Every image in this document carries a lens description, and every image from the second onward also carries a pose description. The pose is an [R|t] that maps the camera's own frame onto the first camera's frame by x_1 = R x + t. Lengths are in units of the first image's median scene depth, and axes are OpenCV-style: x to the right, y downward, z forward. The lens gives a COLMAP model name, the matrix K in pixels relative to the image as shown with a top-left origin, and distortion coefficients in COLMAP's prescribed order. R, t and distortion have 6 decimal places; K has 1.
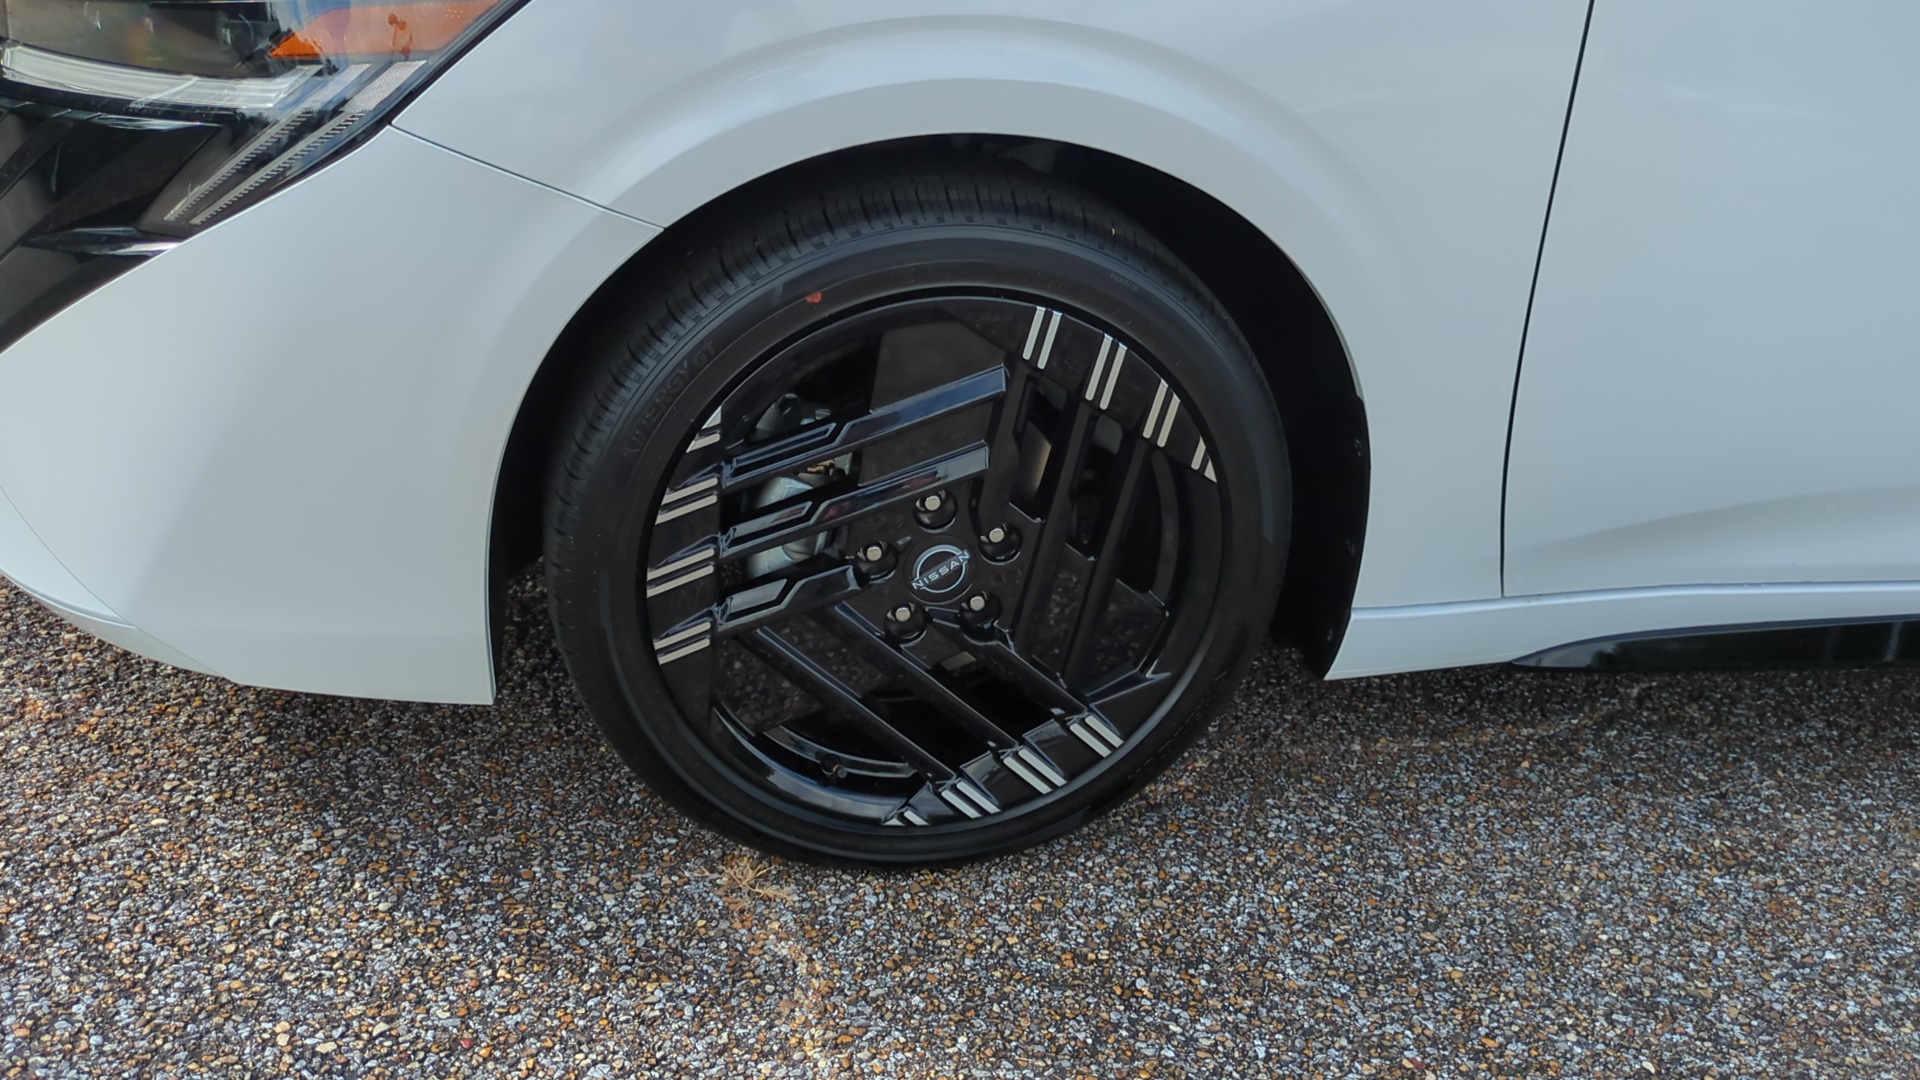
lens RADIAL K [[1504.9, 0, 960.0], [0, 1504.9, 540.0], [0, 0, 1]] dist [-0.001135, -0.004658]
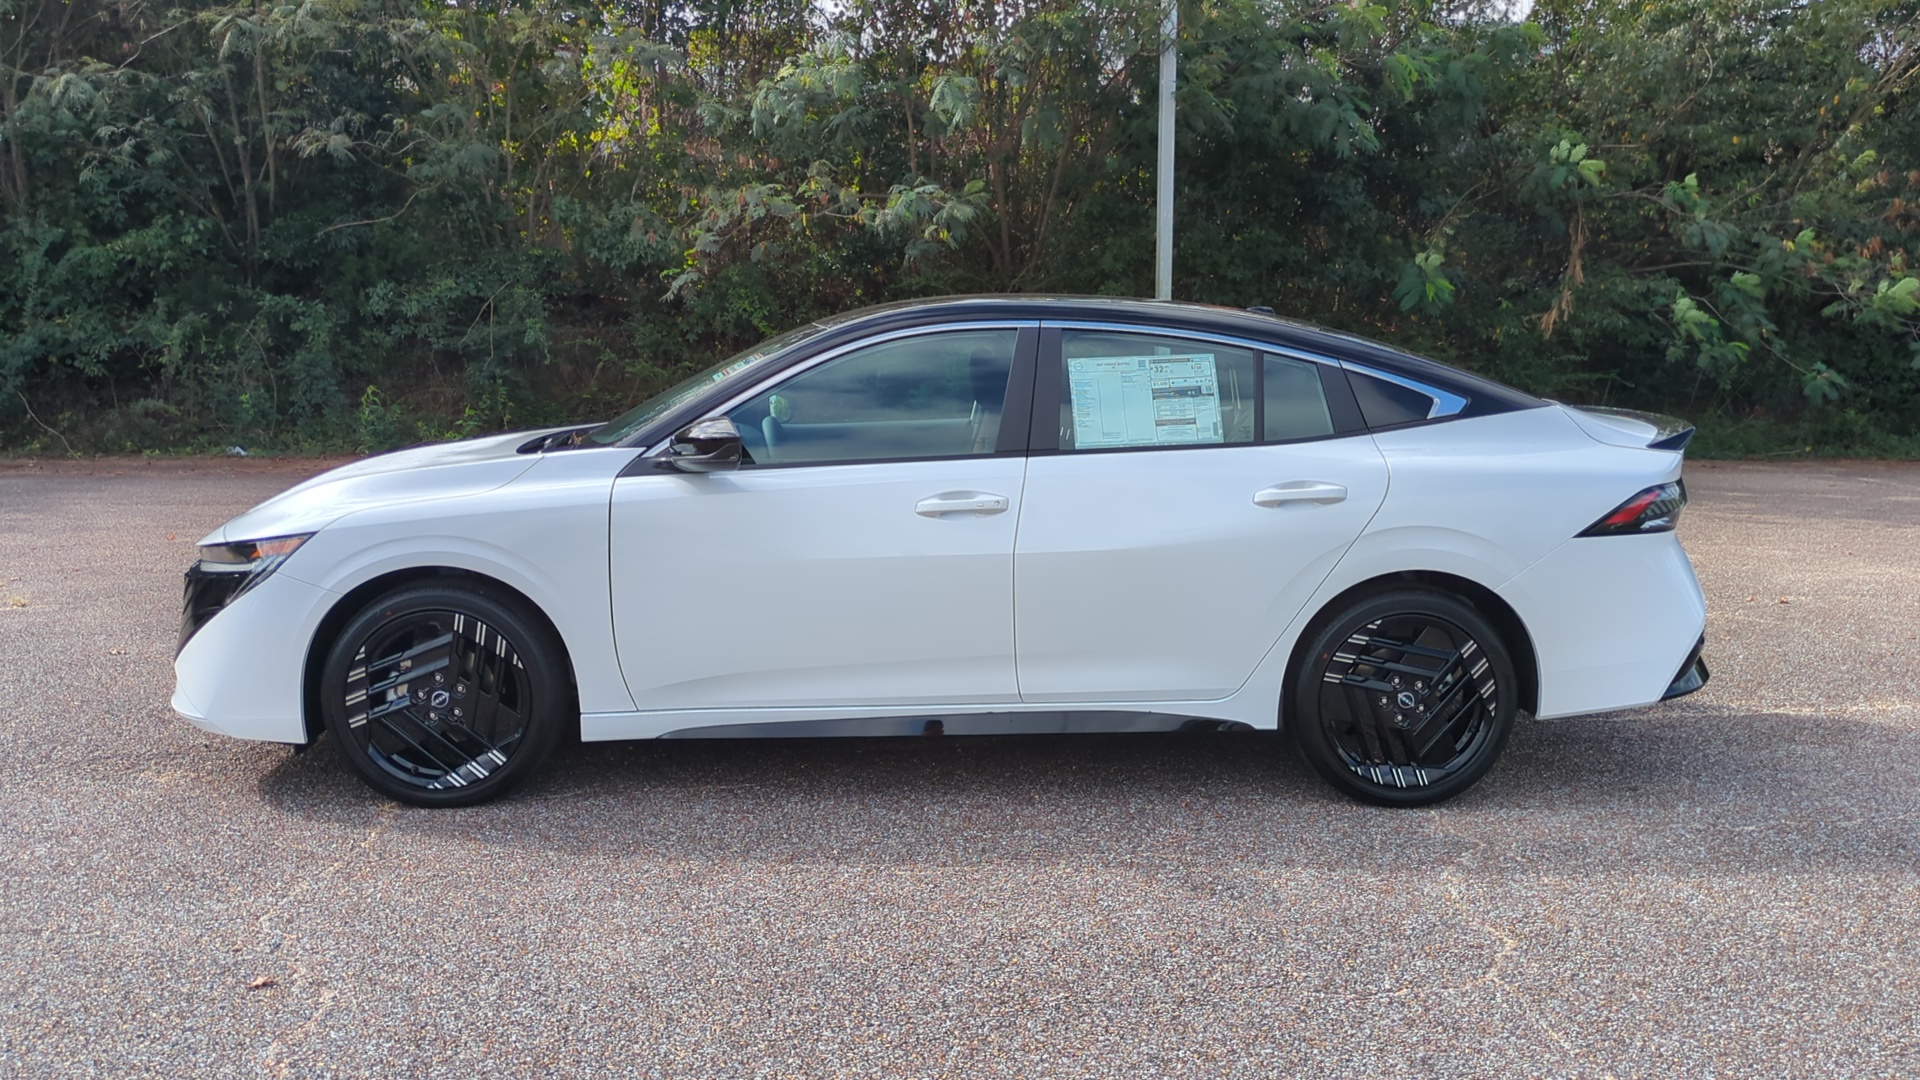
lens RADIAL K [[1504.9, 0, 960.0], [0, 1504.9, 540.0], [0, 0, 1]] dist [-0.001135, -0.004658]
pose [[0.972139, -0.062521, -0.225913, 1.841126], [-0.004231, 0.958937, -0.283589, 0.610026], [0.234366, 0.276643, 0.931955, -1.839125]]
